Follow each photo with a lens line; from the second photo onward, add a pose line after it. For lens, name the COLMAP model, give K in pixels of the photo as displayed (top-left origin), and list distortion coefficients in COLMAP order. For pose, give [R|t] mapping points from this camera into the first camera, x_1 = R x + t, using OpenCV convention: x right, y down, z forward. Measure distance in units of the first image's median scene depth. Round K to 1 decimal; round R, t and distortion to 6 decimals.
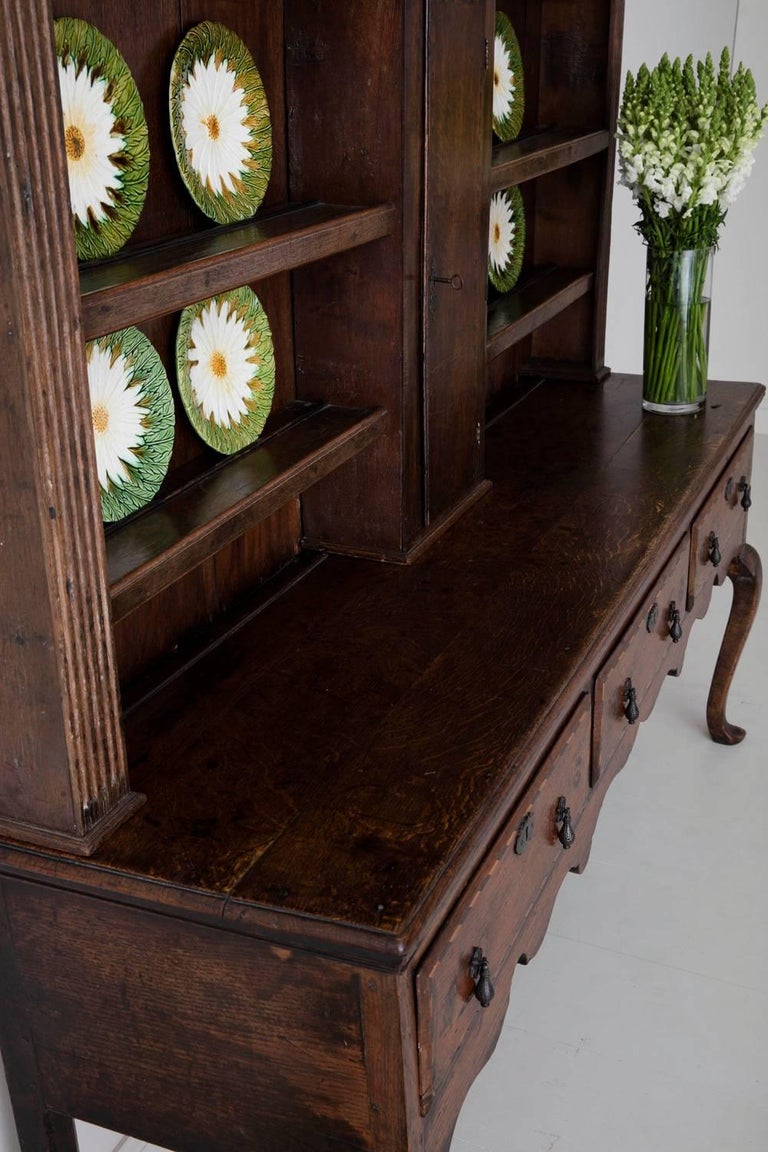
lens RADIAL K [[1236.6, 0, 396.4], [0, 1236.6, 574.0], [0, 0, 1]] dist [0.035747, 0.000000]
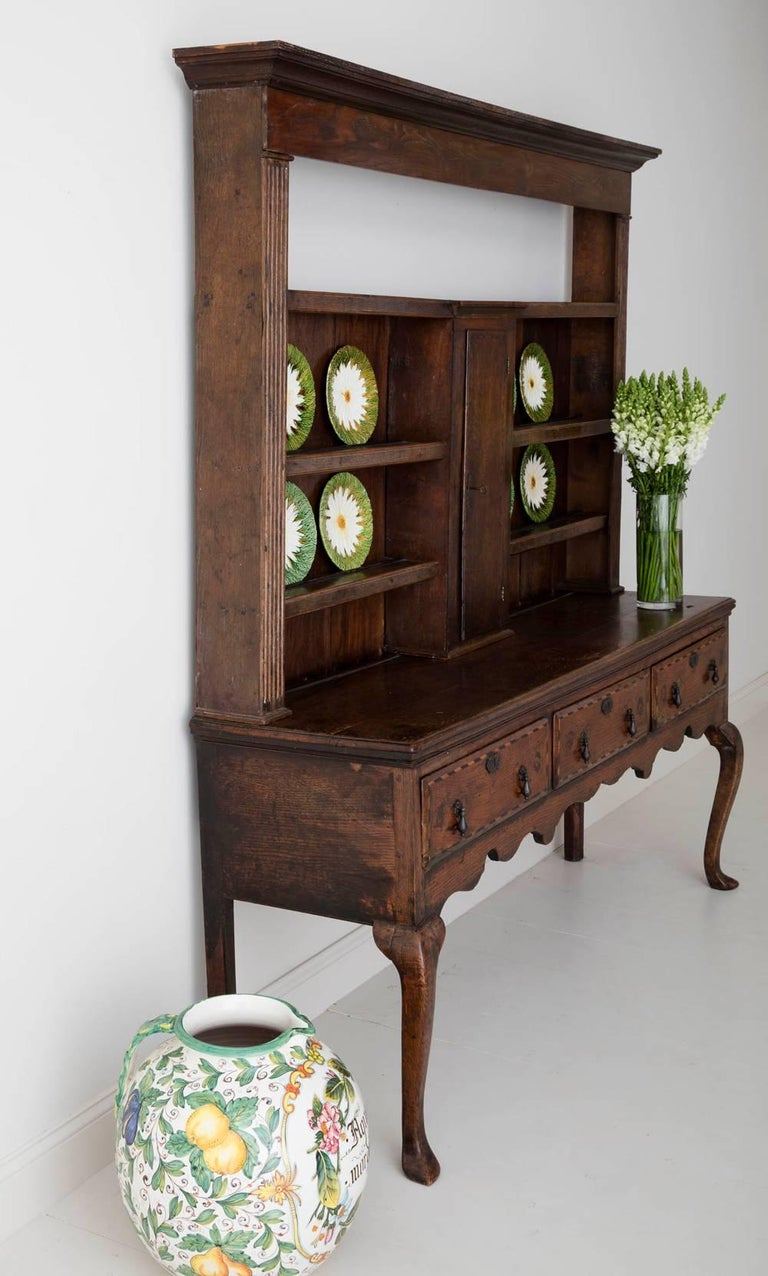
lens RADIAL K [[1796.6, 0, 379.7], [0, 1796.6, 639.6], [0, 0, 1]] dist [0.053391, 0.000000]
pose [[0.993674, 0.032577, -0.107471, 0.194383], [-0.059071, 0.965530, -0.253501, 0.644735], [0.095508, 0.258246, 0.961347, -1.433249]]
